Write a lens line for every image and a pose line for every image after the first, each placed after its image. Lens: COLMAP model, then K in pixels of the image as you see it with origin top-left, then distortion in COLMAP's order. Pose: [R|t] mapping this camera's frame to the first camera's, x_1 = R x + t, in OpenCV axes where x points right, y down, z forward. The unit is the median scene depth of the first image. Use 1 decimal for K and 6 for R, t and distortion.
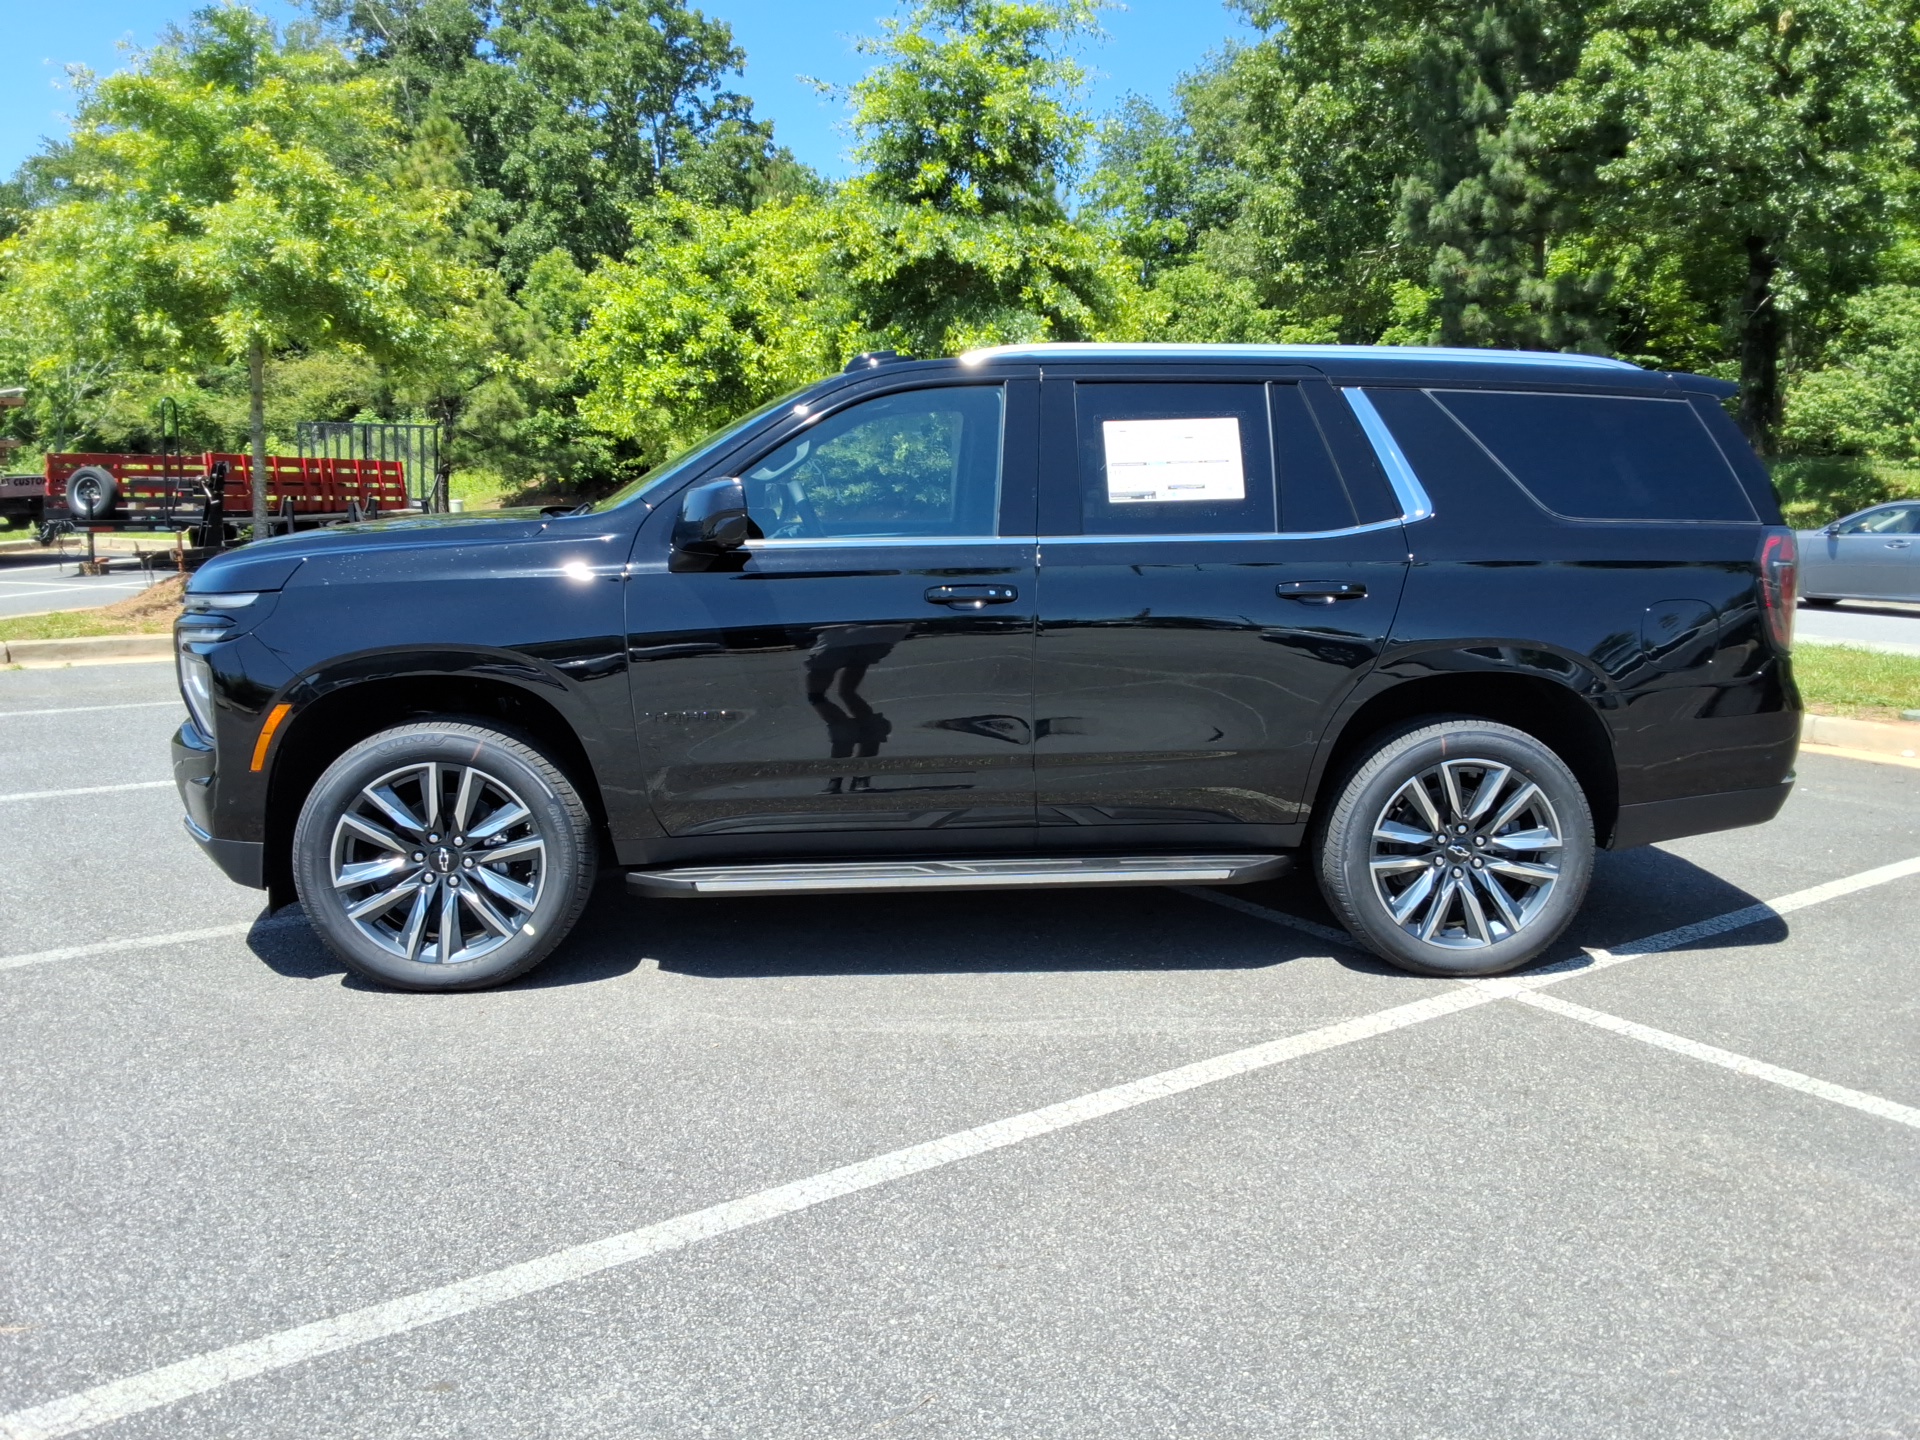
lens RADIAL K [[1527.7, 0, 980.4], [0, 1527.7, 705.1], [0, 0, 1]] dist [0.092198, -0.116981]
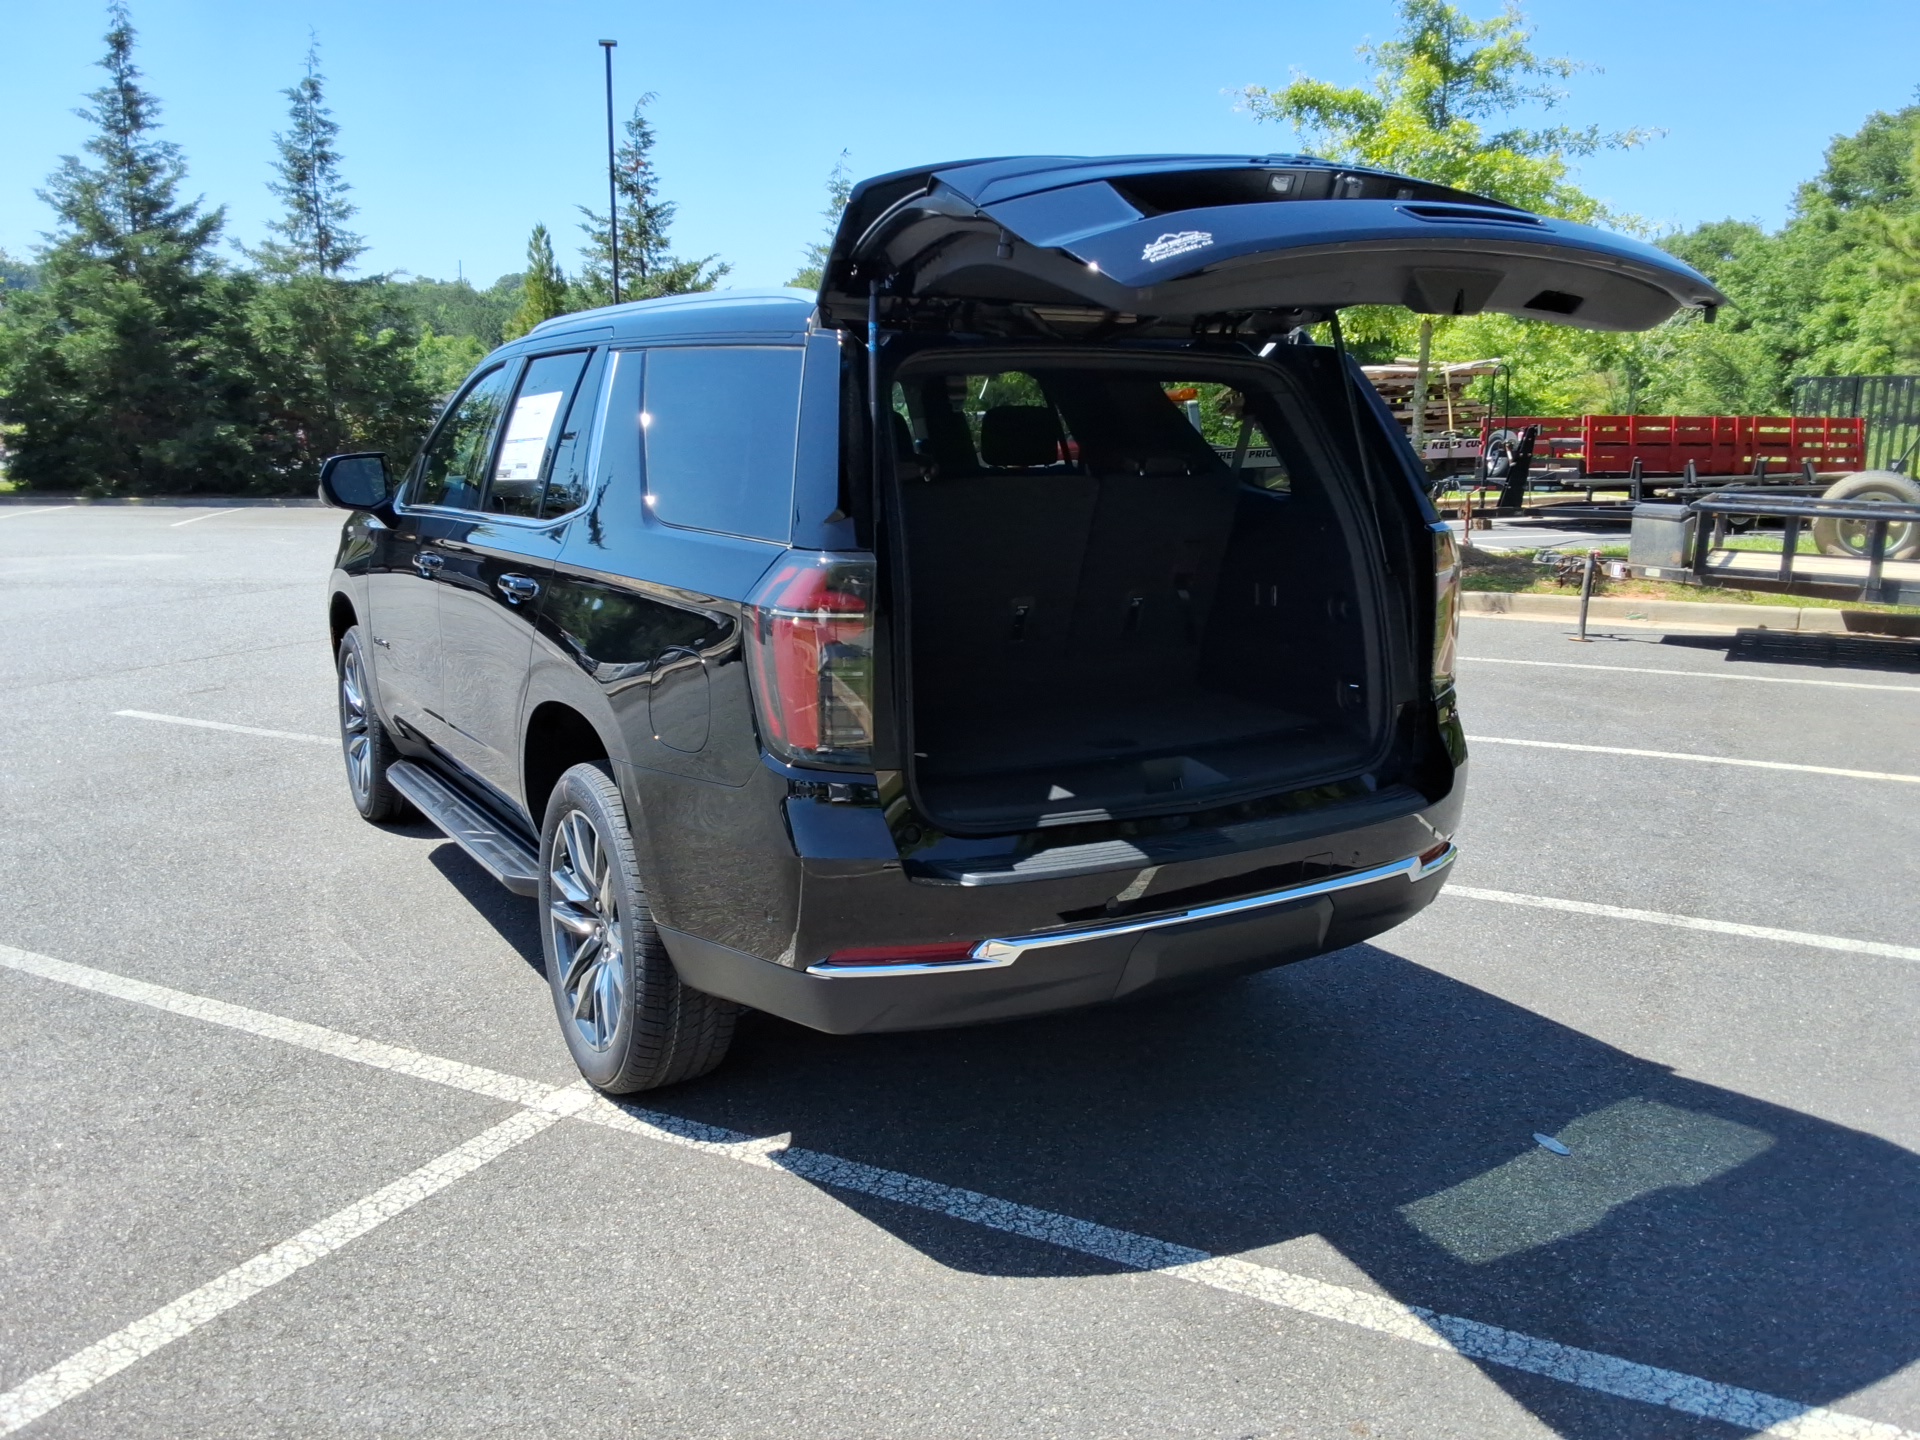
lens RADIAL K [[1534.9, 0, 975.8], [0, 1534.9, 711.3], [0, 0, 1]] dist [0.096143, -0.150908]
pose [[0.441353, 0.153538, -0.884100, 1.077642], [-0.125716, 0.986116, 0.108496, -0.126275], [0.888483, 0.063261, 0.454527, 0.787097]]
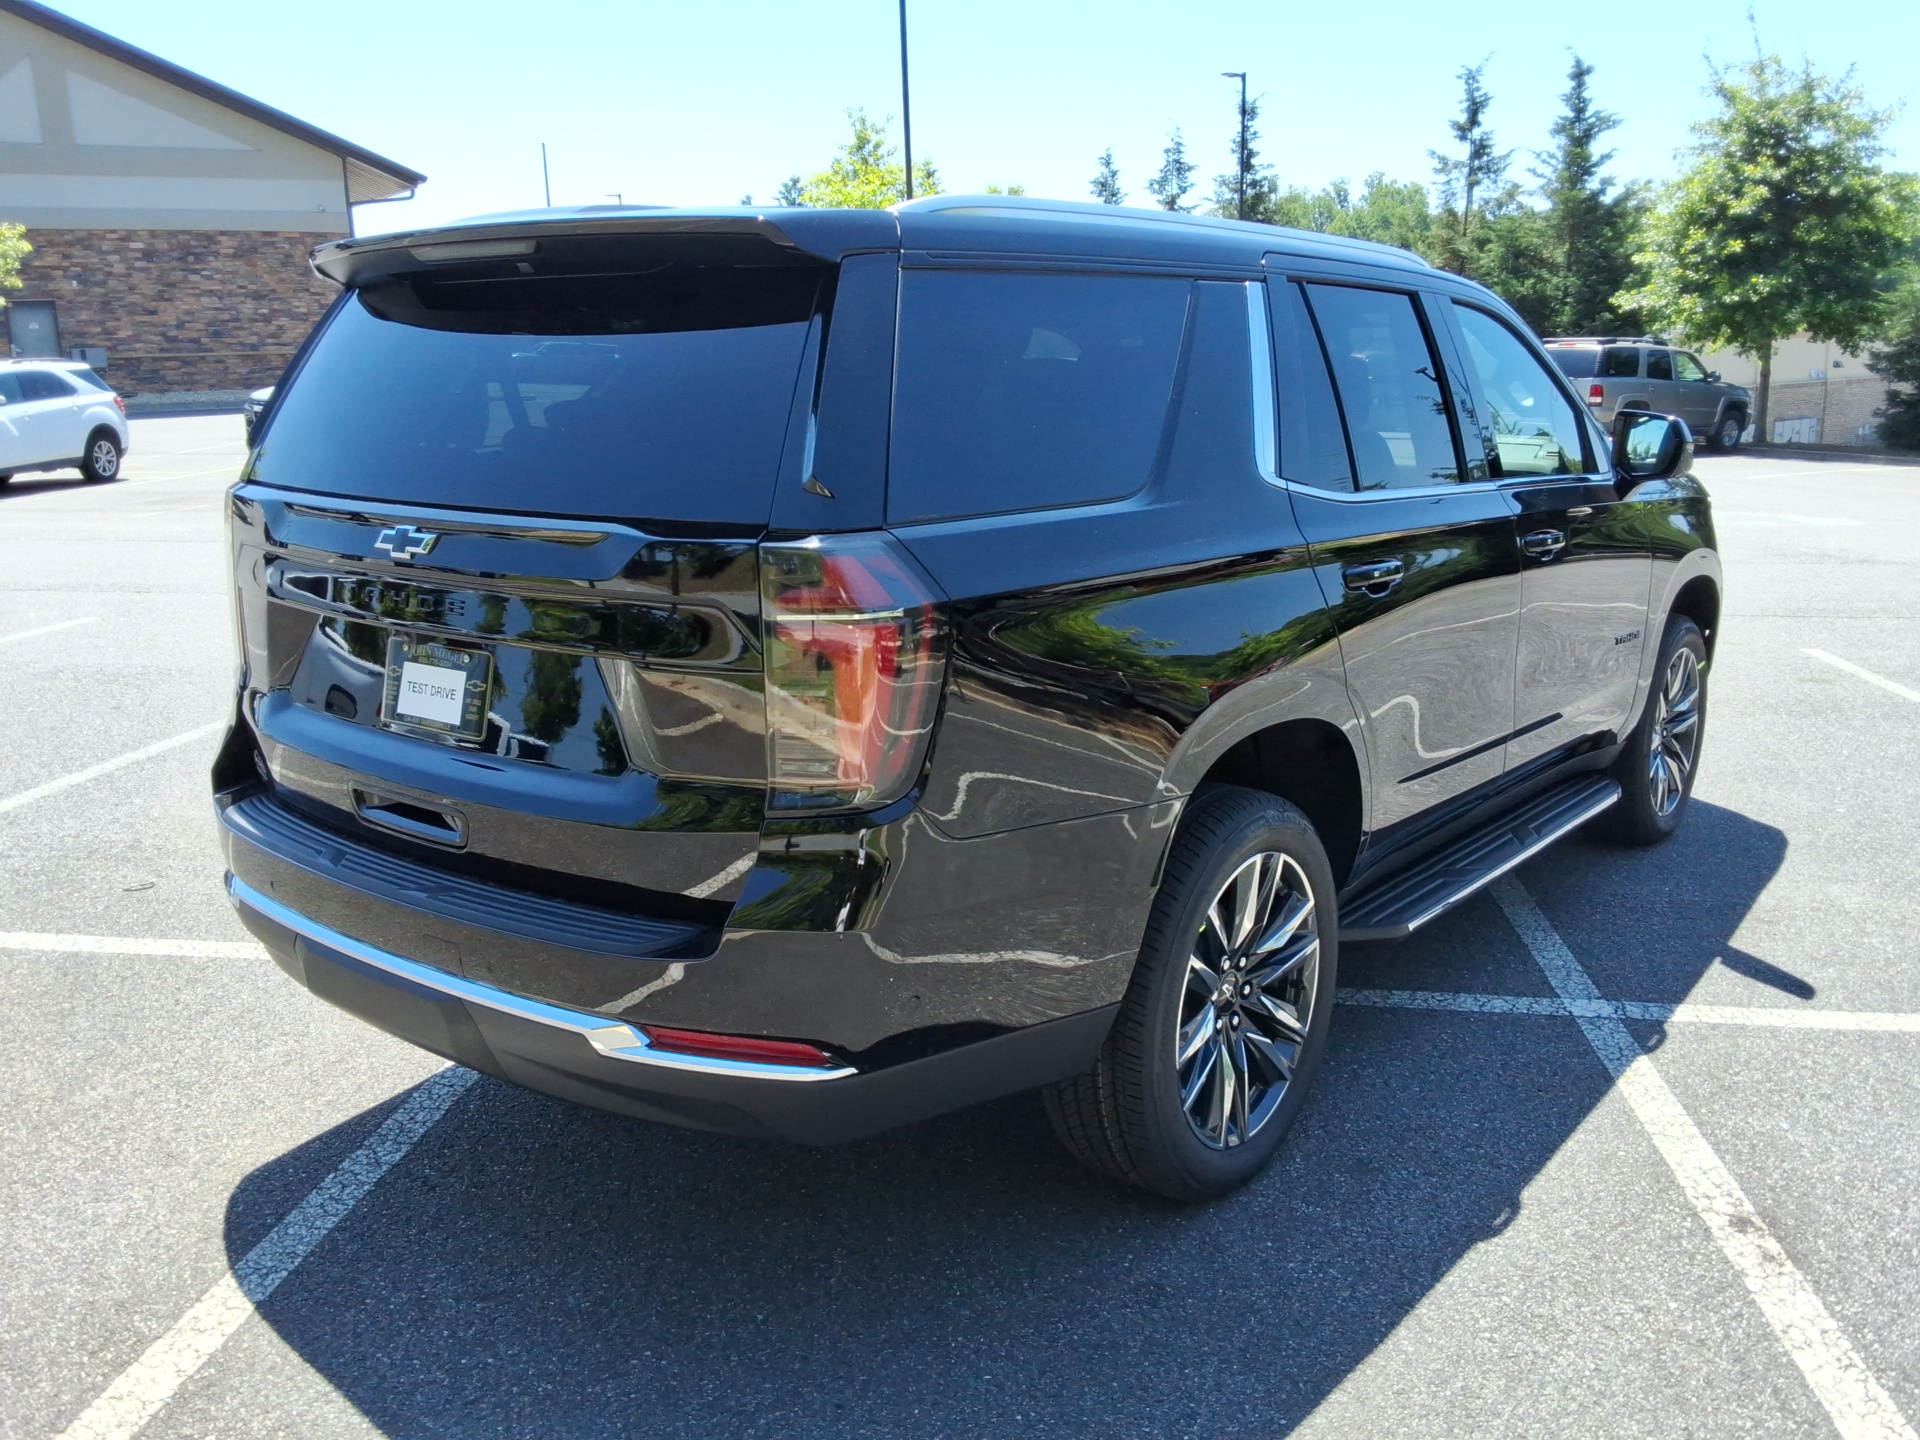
lens RADIAL K [[1534.9, 0, 975.8], [0, 1534.9, 711.3], [0, 0, 1]] dist [0.096143, -0.150908]
pose [[-0.679503, 0.140684, -0.720058, 0.794030], [-0.117565, 0.947882, 0.296140, -0.253661], [0.724192, 0.285882, -0.627549, 1.660633]]
